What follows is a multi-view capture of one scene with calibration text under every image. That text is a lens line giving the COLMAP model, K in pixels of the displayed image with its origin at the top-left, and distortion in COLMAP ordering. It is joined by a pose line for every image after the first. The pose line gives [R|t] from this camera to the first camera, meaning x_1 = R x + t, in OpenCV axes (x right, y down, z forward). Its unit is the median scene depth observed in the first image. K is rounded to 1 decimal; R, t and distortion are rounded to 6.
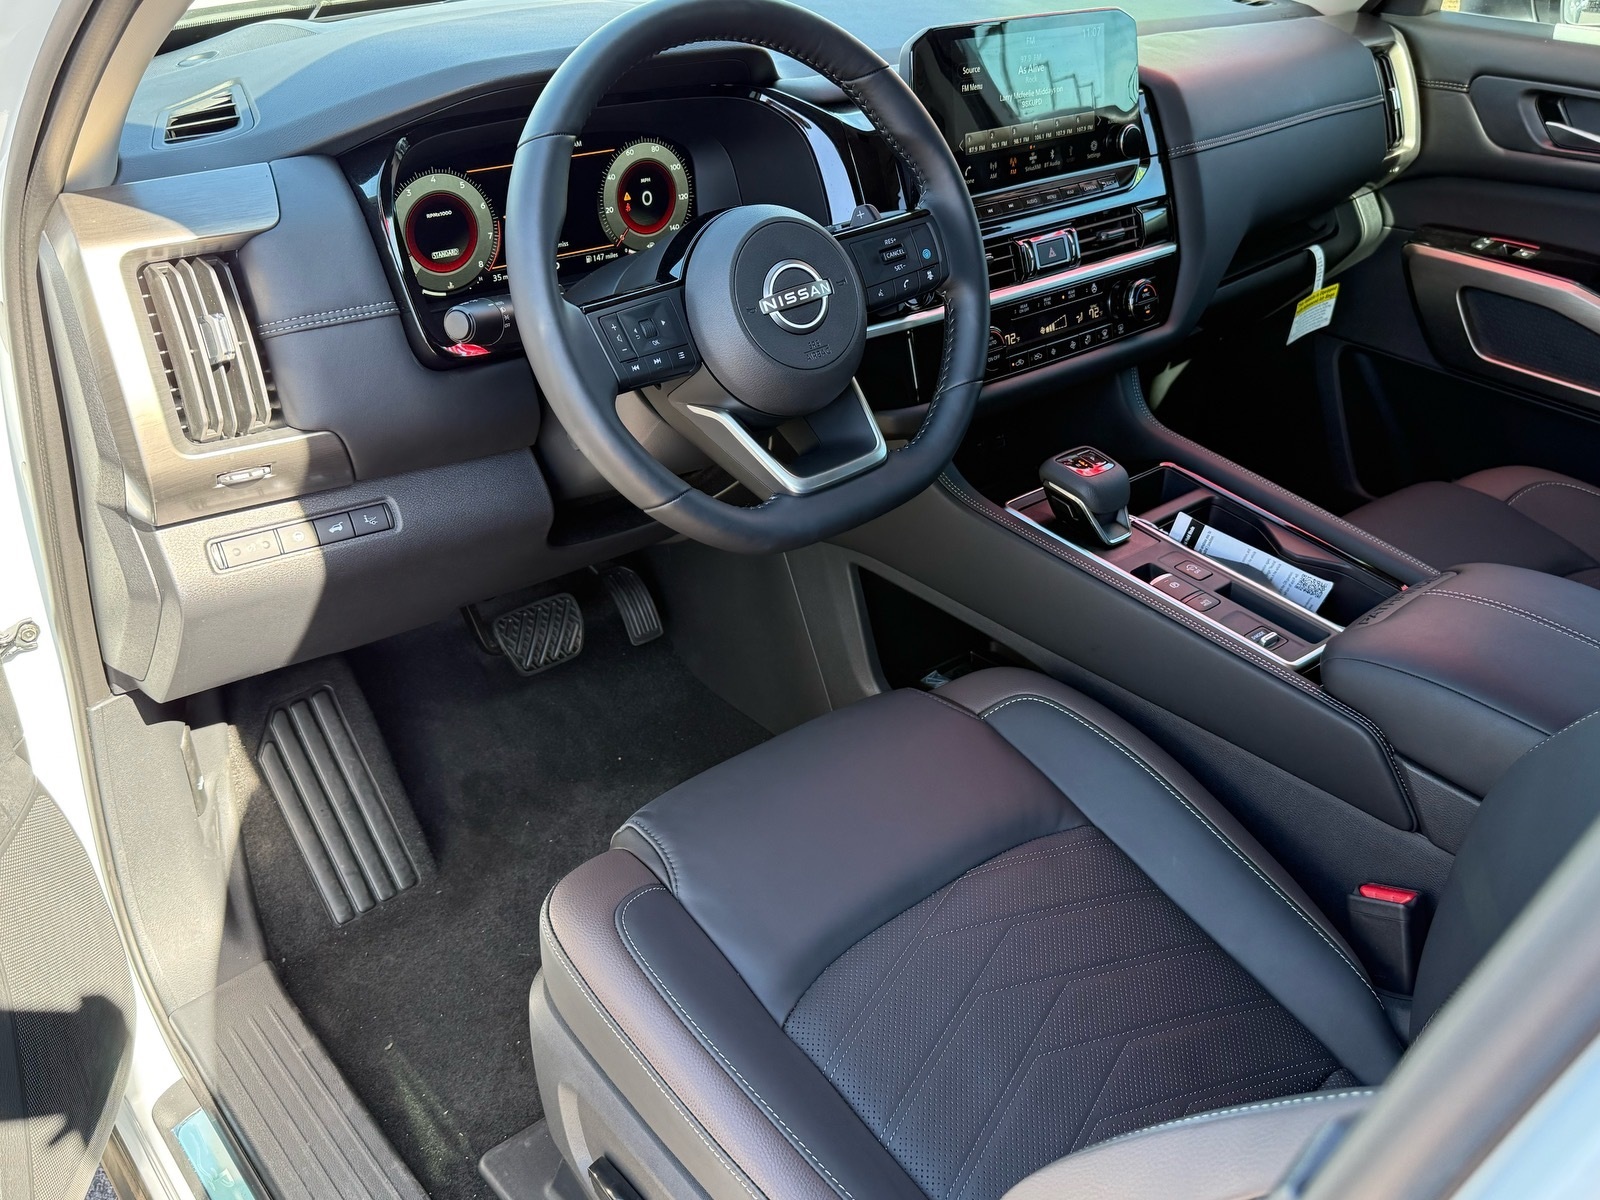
lens RADIAL K [[1423.4, 0, 827.8], [0, 1423.4, 602.5], [0, 0, 1]] dist [0.127221, -0.154729]
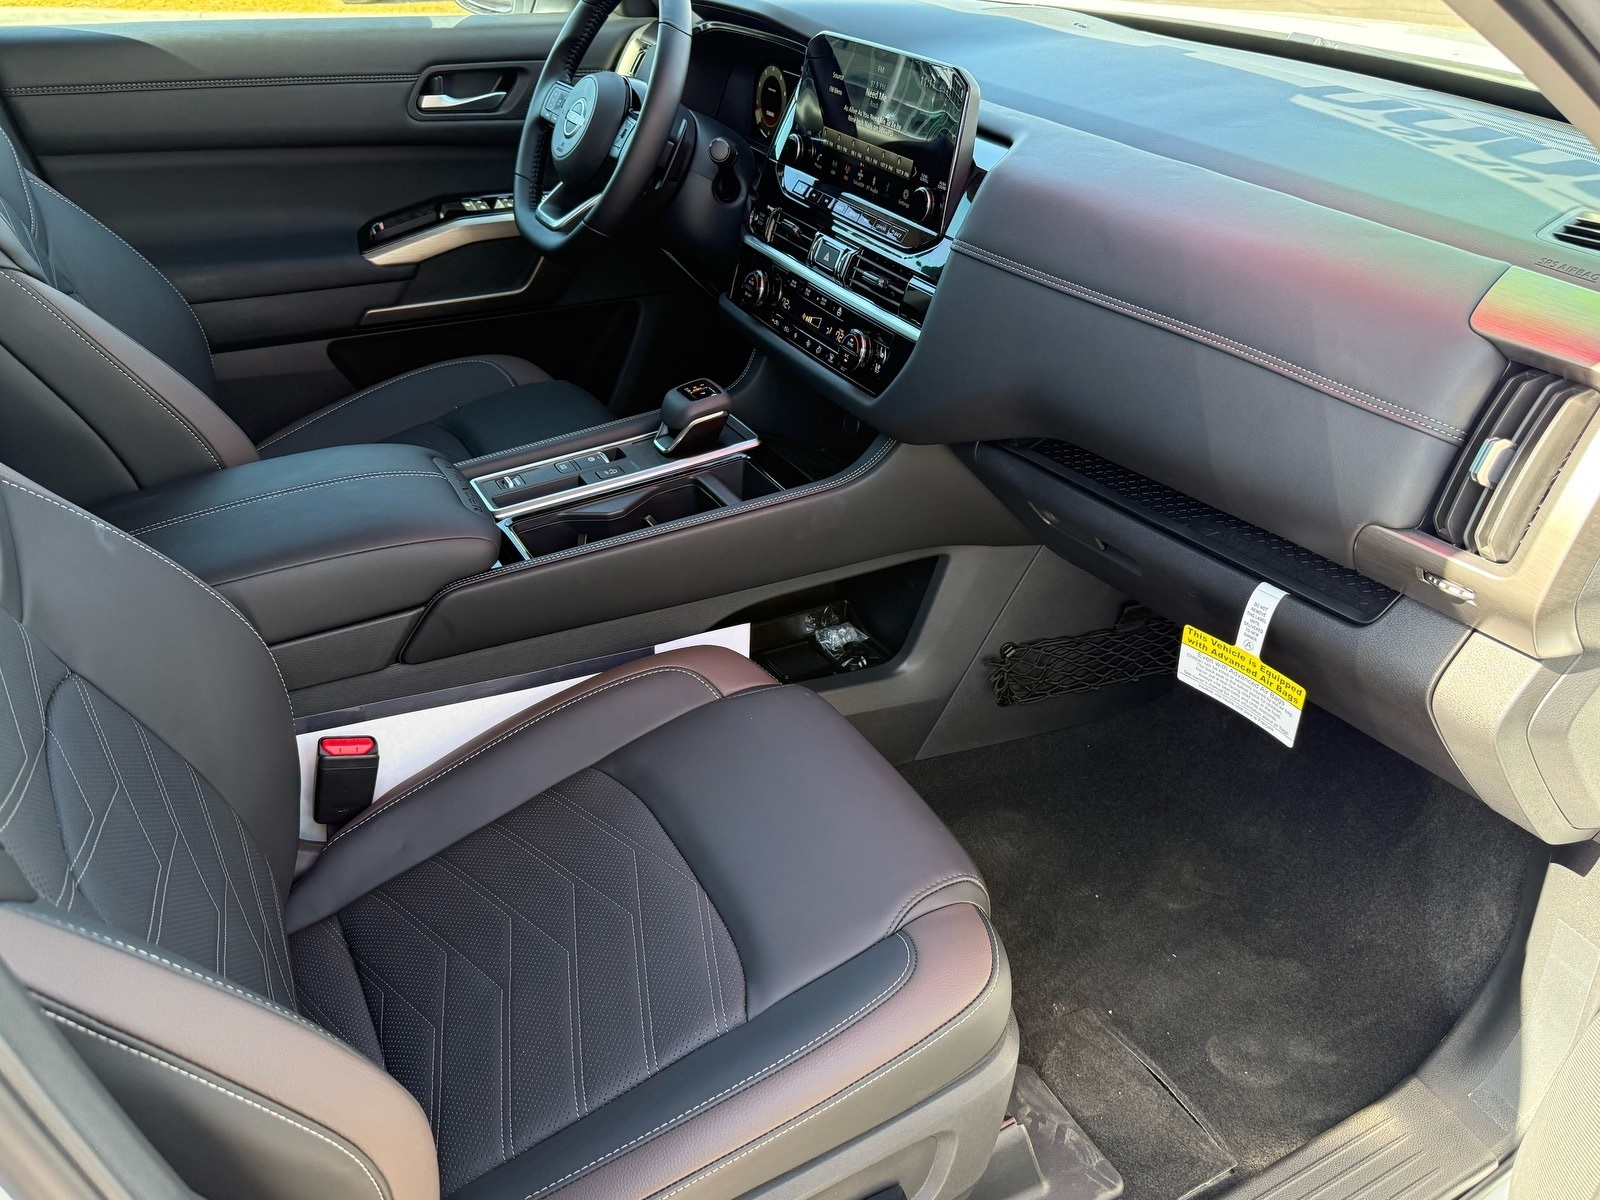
lens RADIAL K [[1256.1, 0, 795.1], [0, 1256.1, 598.4], [0, 0, 1]] dist [0.045637, -0.033304]
pose [[-0.219035, 0.477633, -0.850817, 1.125420], [-0.513429, 0.685083, 0.516771, -0.558237], [0.829707, 0.550025, 0.095174, 1.043539]]
